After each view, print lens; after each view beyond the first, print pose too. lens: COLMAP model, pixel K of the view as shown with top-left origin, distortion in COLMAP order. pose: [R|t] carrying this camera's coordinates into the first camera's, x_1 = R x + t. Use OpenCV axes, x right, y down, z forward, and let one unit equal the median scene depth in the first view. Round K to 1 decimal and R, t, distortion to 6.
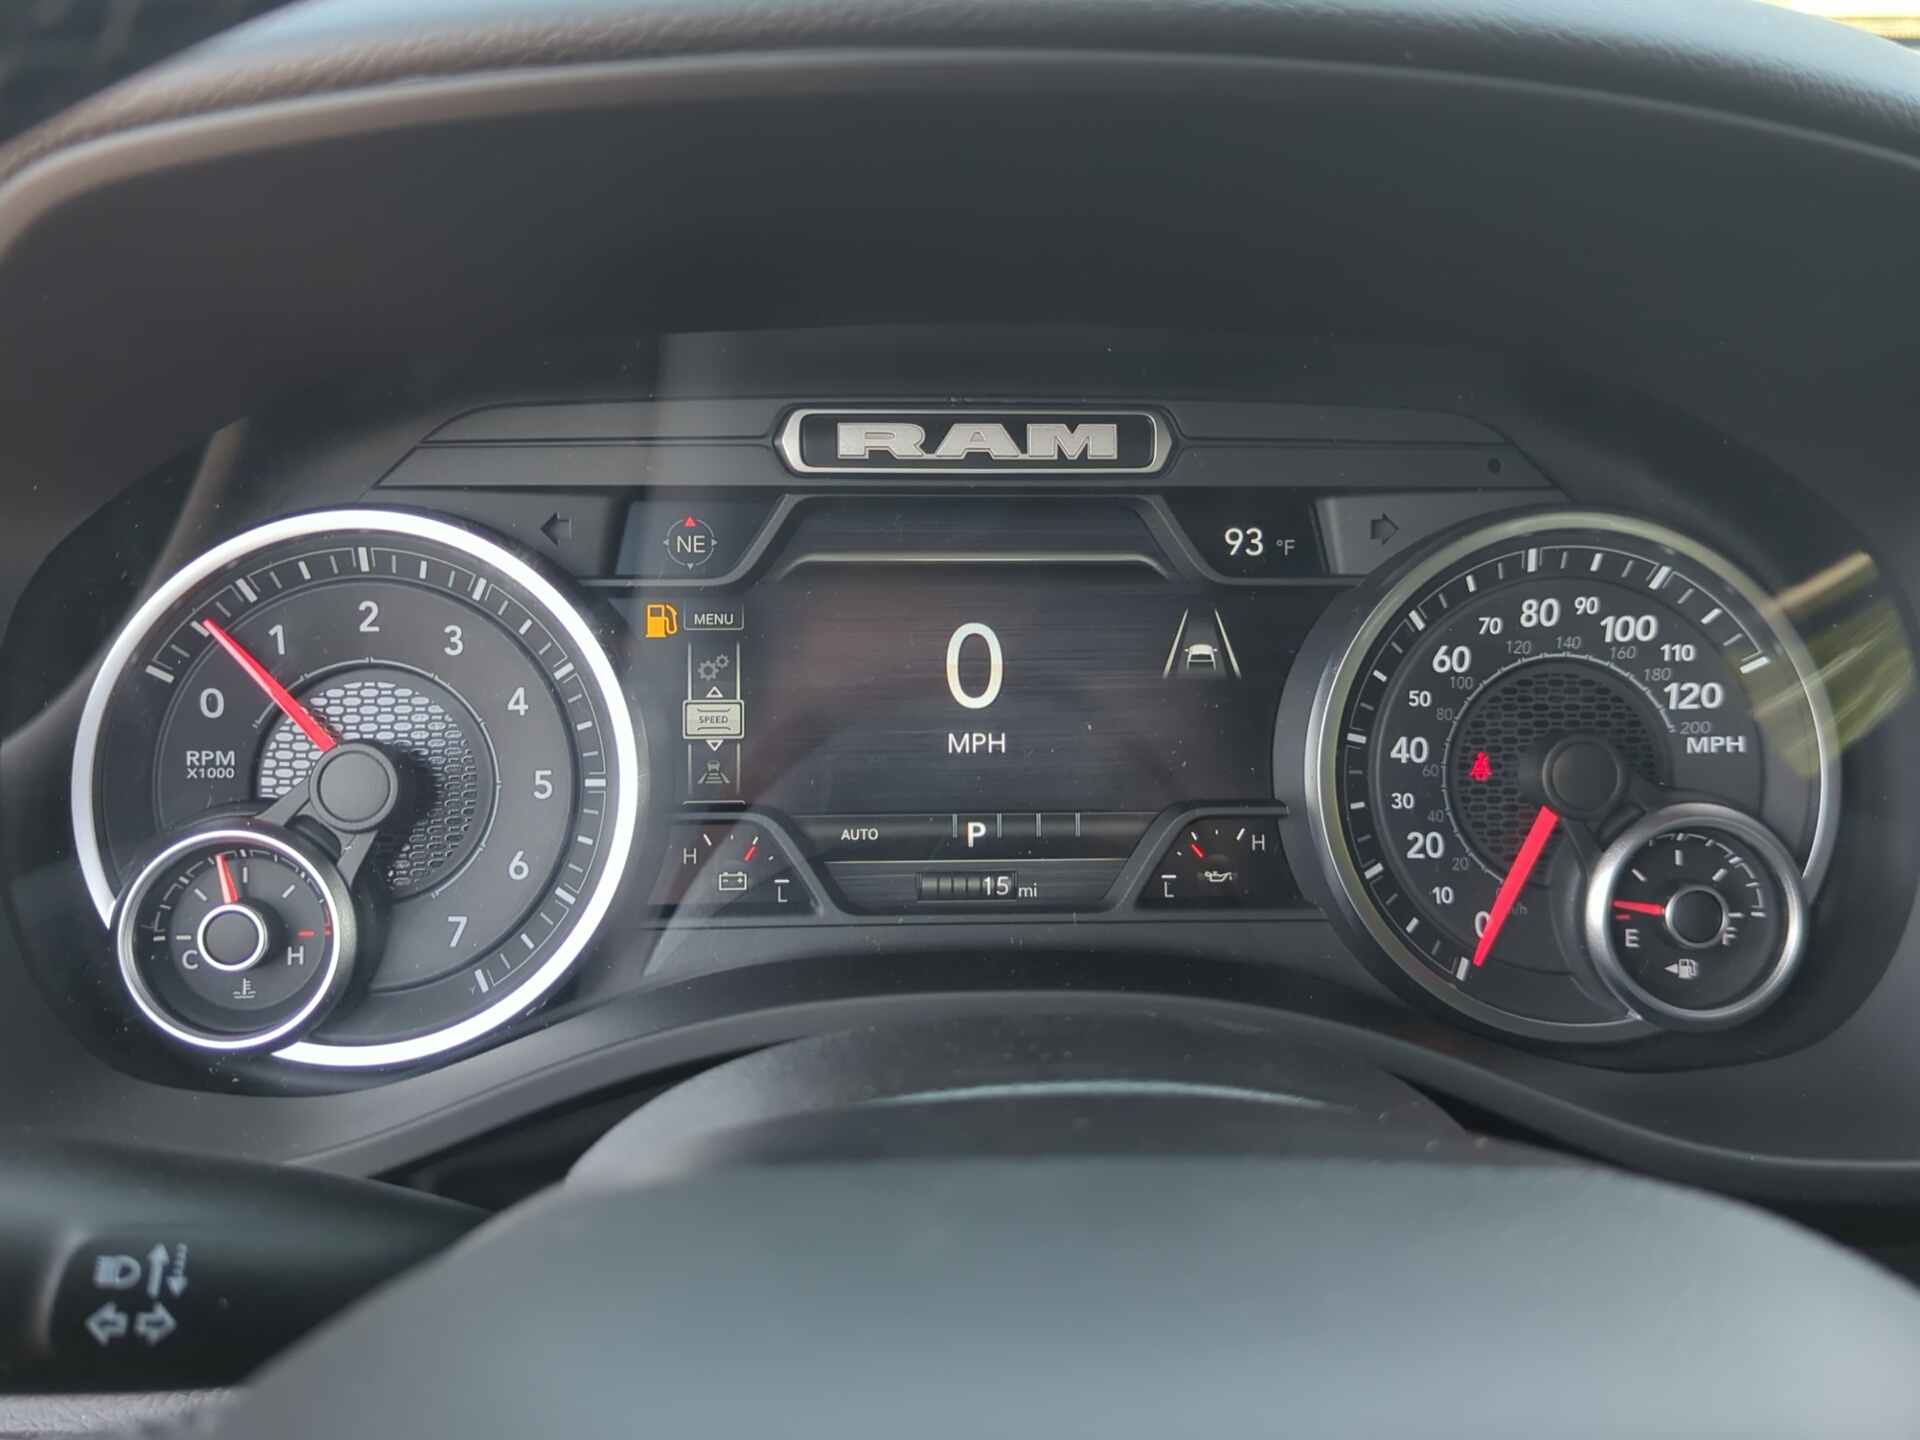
lens RADIAL K [[1567.5, 0, 948.2], [0, 1567.5, 642.1], [0, 0, 1]] dist [0.047873, -0.042879]
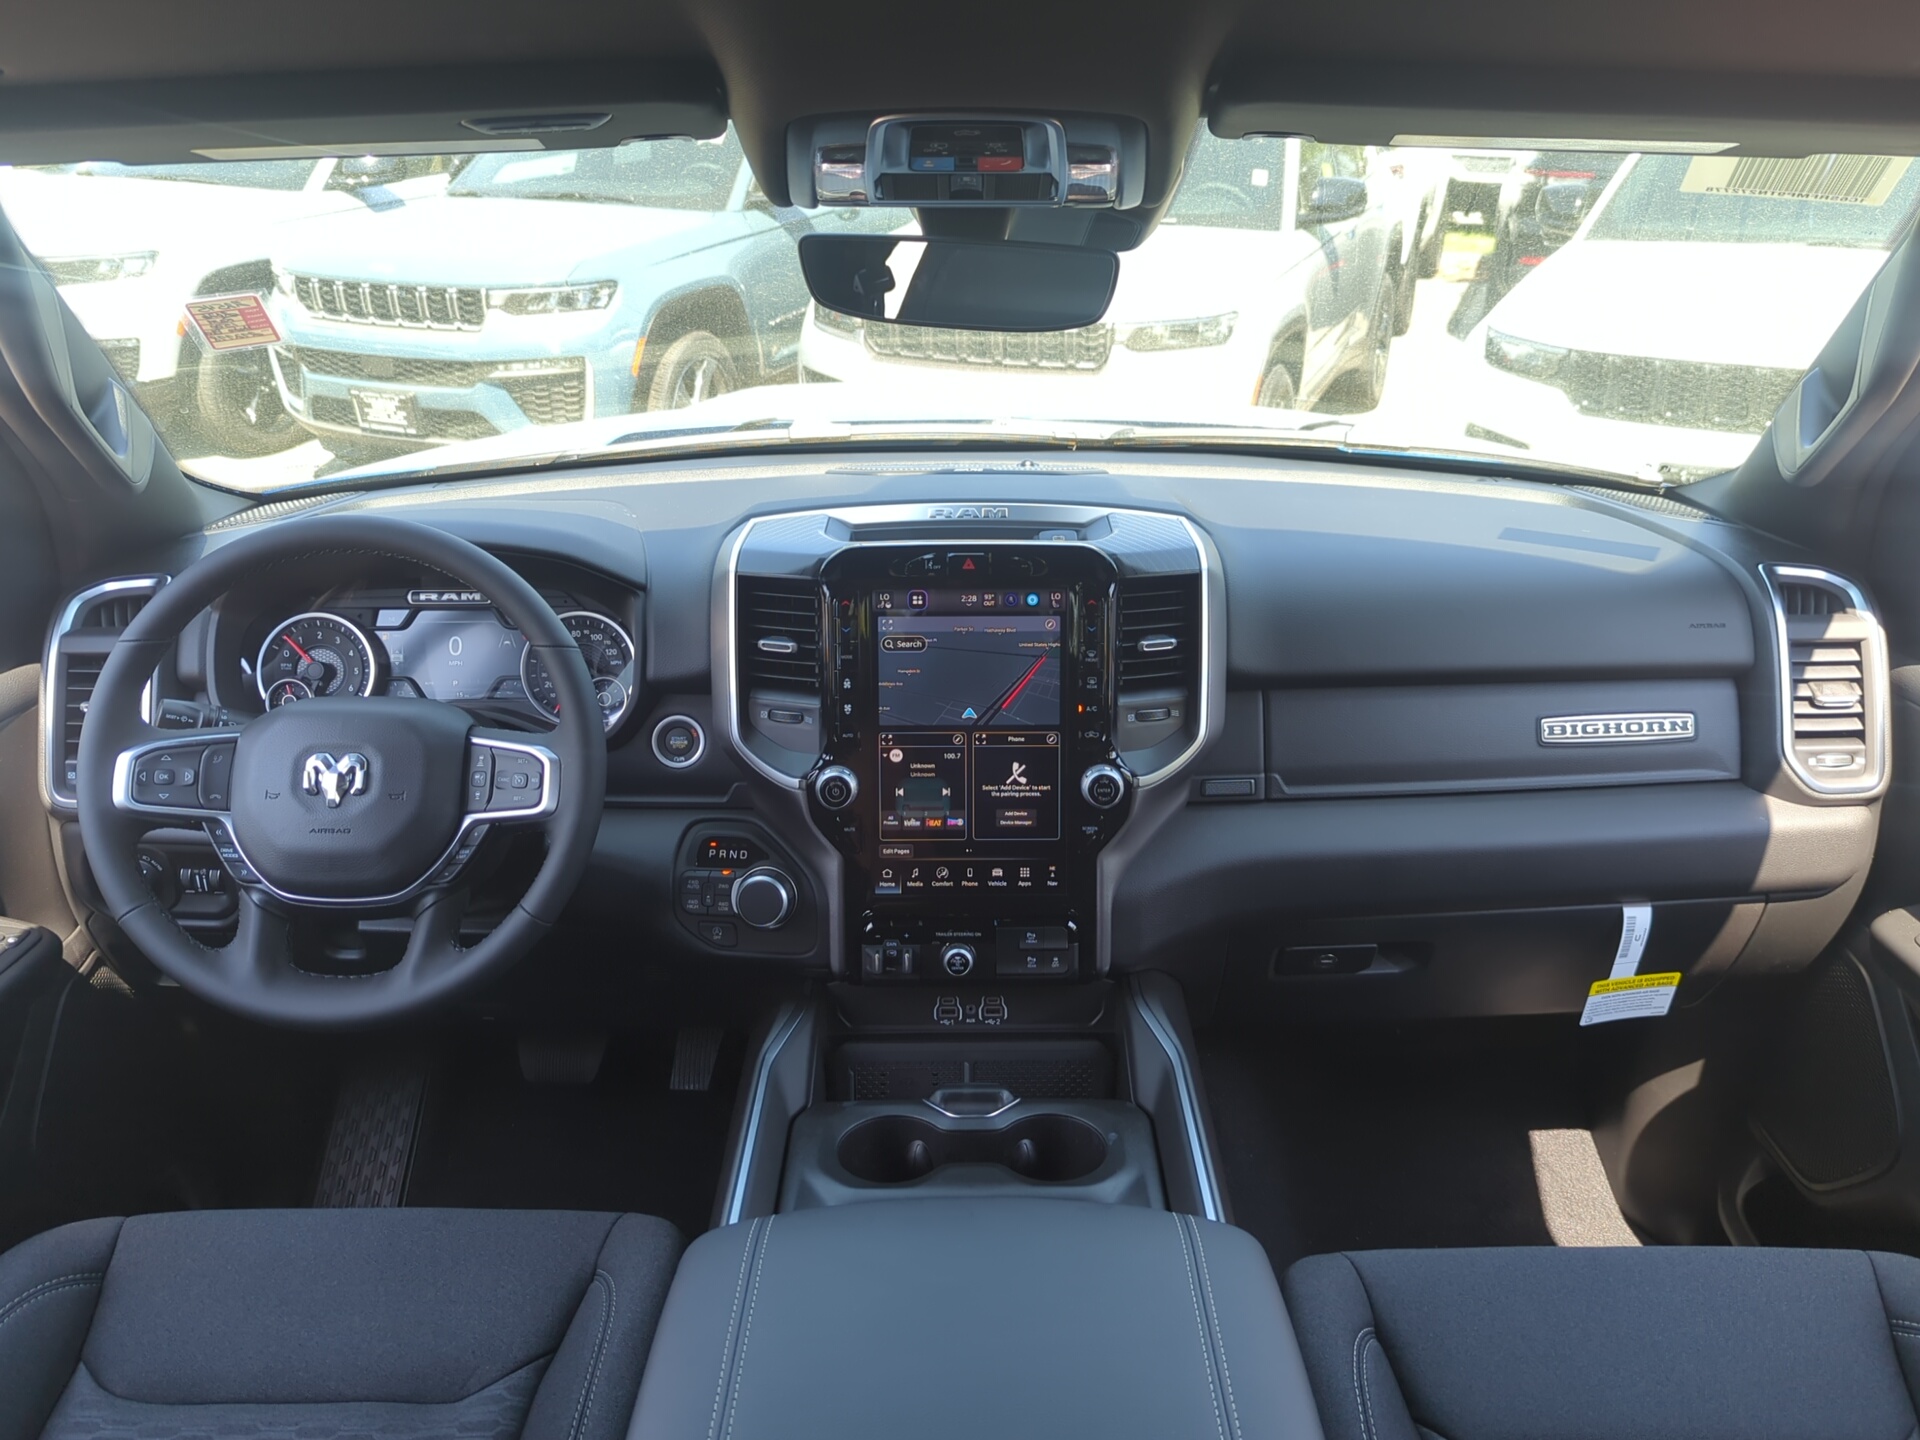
lens RADIAL K [[1560.8, 0, 986.9], [0, 1560.8, 698.2], [0, 0, 1]] dist [0.044962, -0.039099]
pose [[0.999347, -0.003395, -0.035969, 1.735080], [0.002888, 0.999896, -0.014143, 0.236686], [0.036013, 0.014030, 0.999253, -3.496631]]
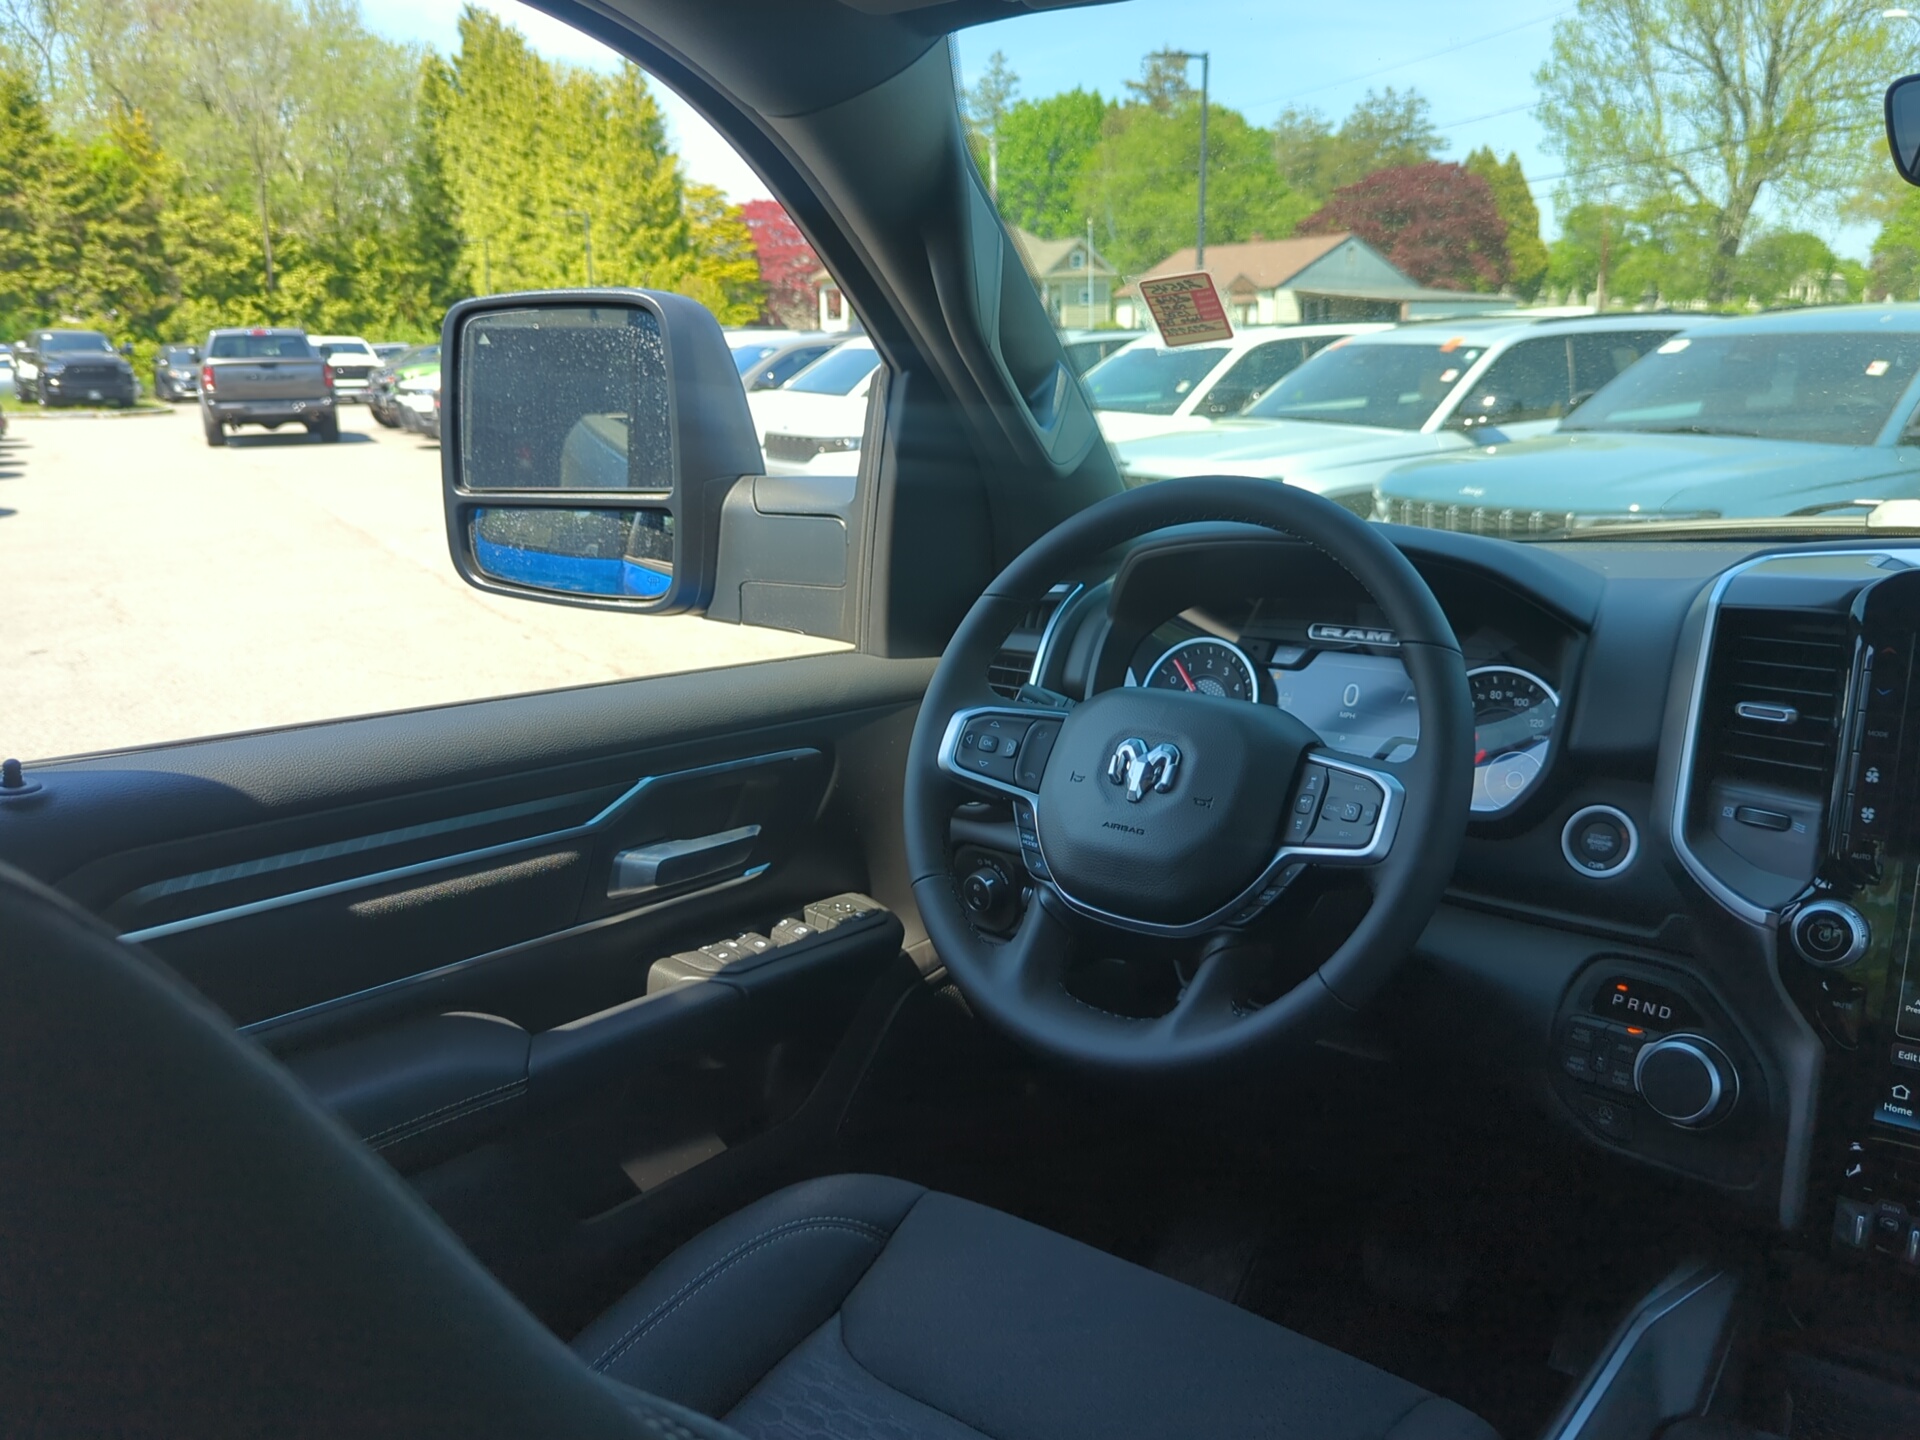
lens RADIAL K [[1560.8, 0, 967.4], [0, 1560.8, 691.5], [0, 0, 1]] dist [0.044962, -0.039099]
pose [[0.753066, 0.098109, -0.650589, 1.789738], [-0.223769, 0.968066, -0.113032, 0.644565], [0.618723, 0.230702, 0.750971, -2.408899]]
